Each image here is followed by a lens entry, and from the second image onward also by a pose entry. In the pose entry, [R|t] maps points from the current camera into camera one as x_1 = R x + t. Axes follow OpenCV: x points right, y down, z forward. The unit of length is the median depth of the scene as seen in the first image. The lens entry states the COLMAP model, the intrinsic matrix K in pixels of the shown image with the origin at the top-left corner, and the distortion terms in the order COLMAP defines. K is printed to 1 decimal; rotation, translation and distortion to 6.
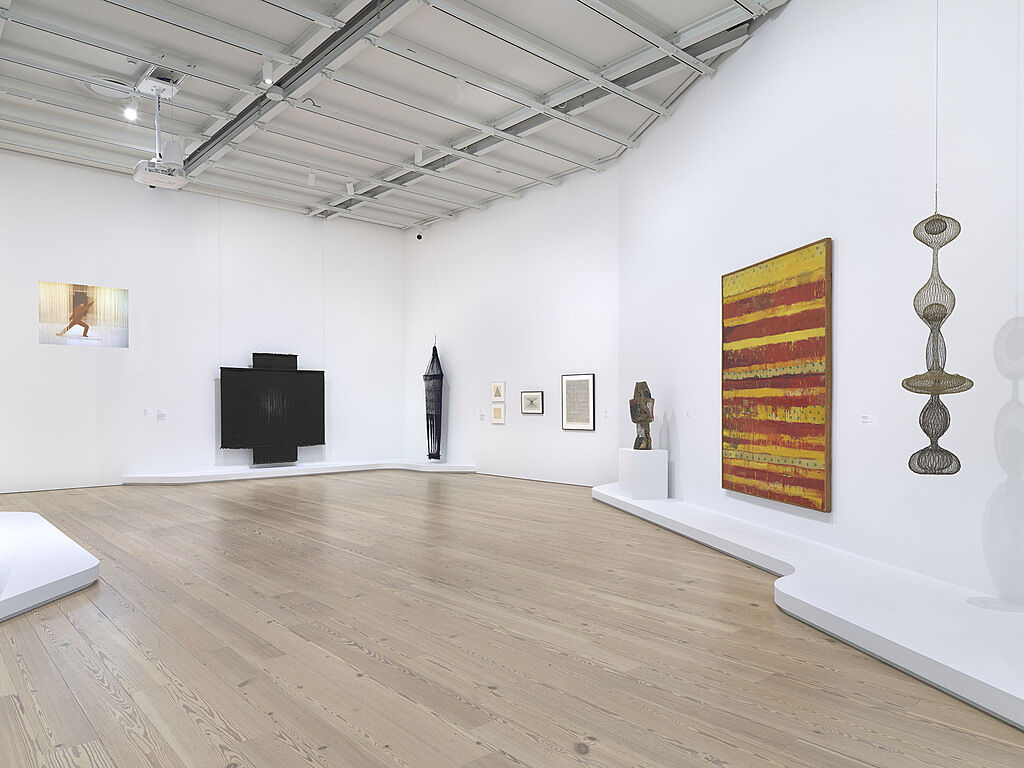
lens RADIAL K [[682.9, 0, 511.1], [0, 682.9, 413.7], [0, 0, 1]] dist [-0.000884, -0.000524]
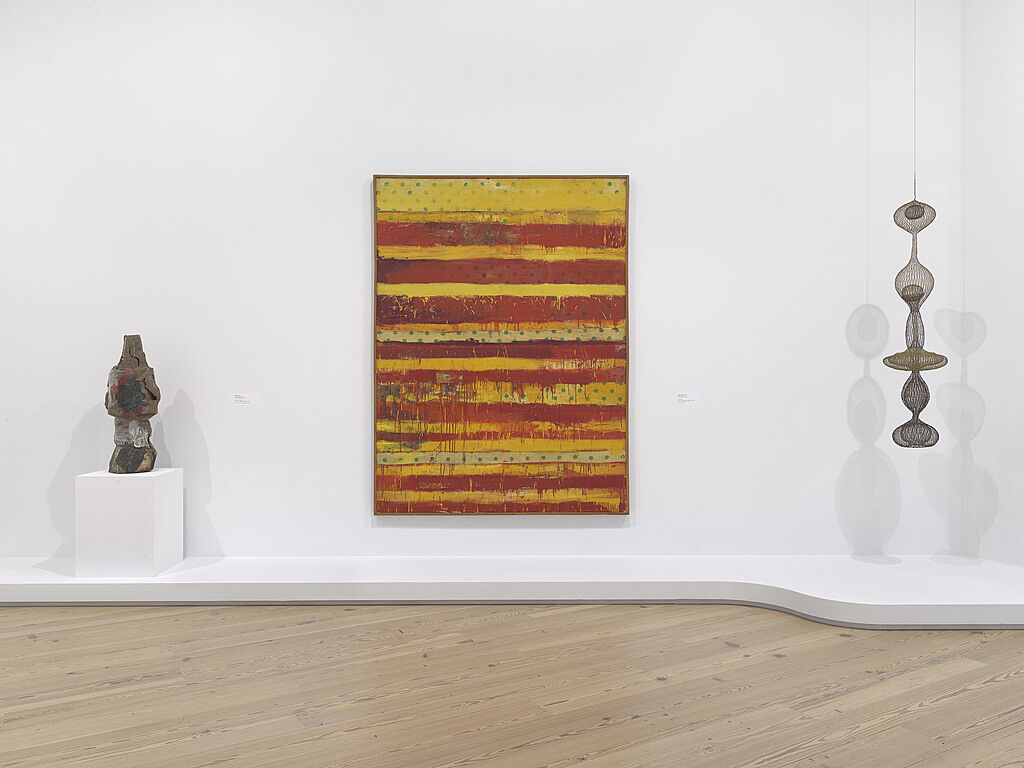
lens RADIAL K [[807.9, 0, 512.0], [0, 807.9, 384.0], [0, 0, 1]] dist [0.005187, 0.002405]
pose [[0.199310, -0.002539, 0.979933, -0.465975], [0.013958, 0.999903, -0.000248, -0.010501], [-0.979837, 0.013727, 0.199326, 0.870659]]
